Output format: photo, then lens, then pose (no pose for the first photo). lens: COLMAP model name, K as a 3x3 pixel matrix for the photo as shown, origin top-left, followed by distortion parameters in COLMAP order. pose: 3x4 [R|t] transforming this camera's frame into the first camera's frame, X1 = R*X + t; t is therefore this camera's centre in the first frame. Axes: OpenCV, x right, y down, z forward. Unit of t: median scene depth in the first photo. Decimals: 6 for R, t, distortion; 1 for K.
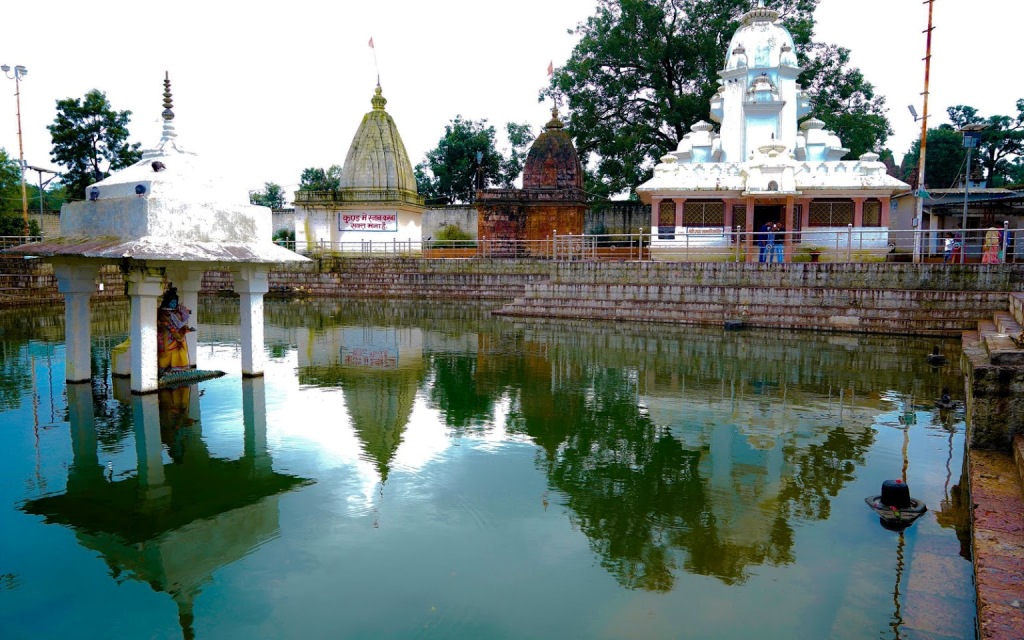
lens RADIAL K [[731.9, 0, 510.1], [0, 731.9, 326.0], [0, 0, 1]] dist [-0.026660, -0.005487]
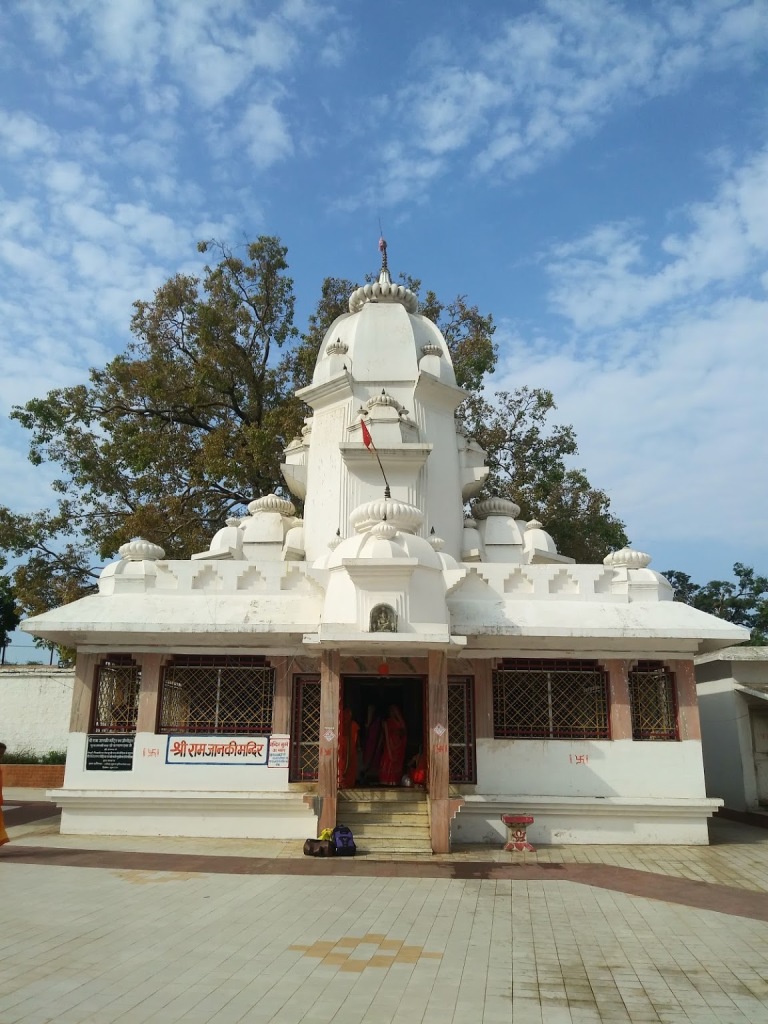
lens RADIAL K [[795.1, 0, 381.3], [0, 795.1, 511.7], [0, 0, 1]] dist [0.011614, 0.003988]
pose [[0.975731, 0.065192, 0.209043, 0.238613], [0.015520, 0.931664, -0.362990, -0.088786], [-0.218422, 0.357425, 0.908042, 0.551752]]
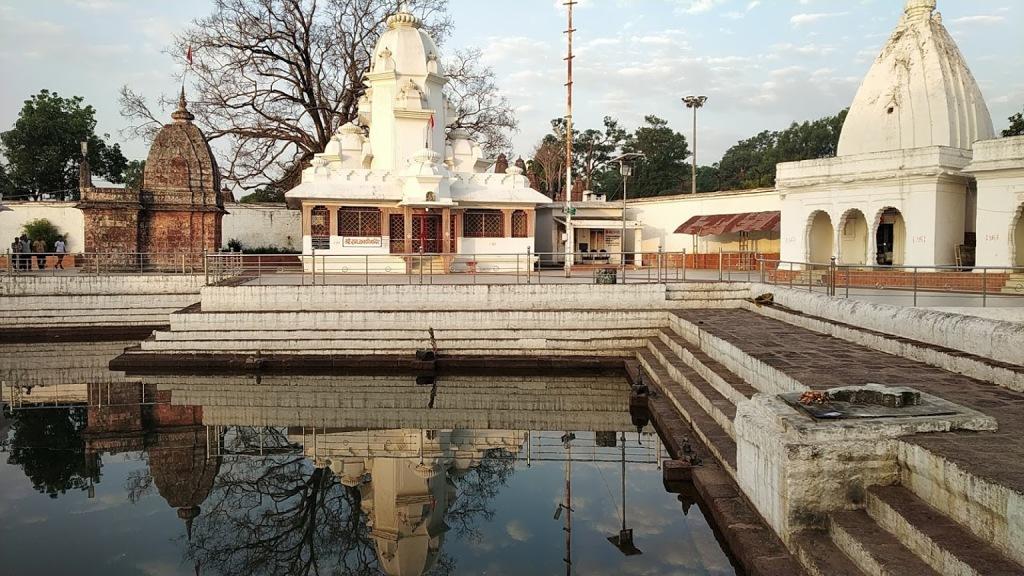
lens RADIAL K [[763.5, 0, 511.8], [0, 763.5, 290.2], [0, 0, 1]] dist [-0.002960, -0.004892]
pose [[0.878909, -0.027896, 0.476173, -0.031908], [0.048594, 0.998331, -0.031206, -0.024322], [-0.474508, 0.050566, 0.878798, 0.041583]]
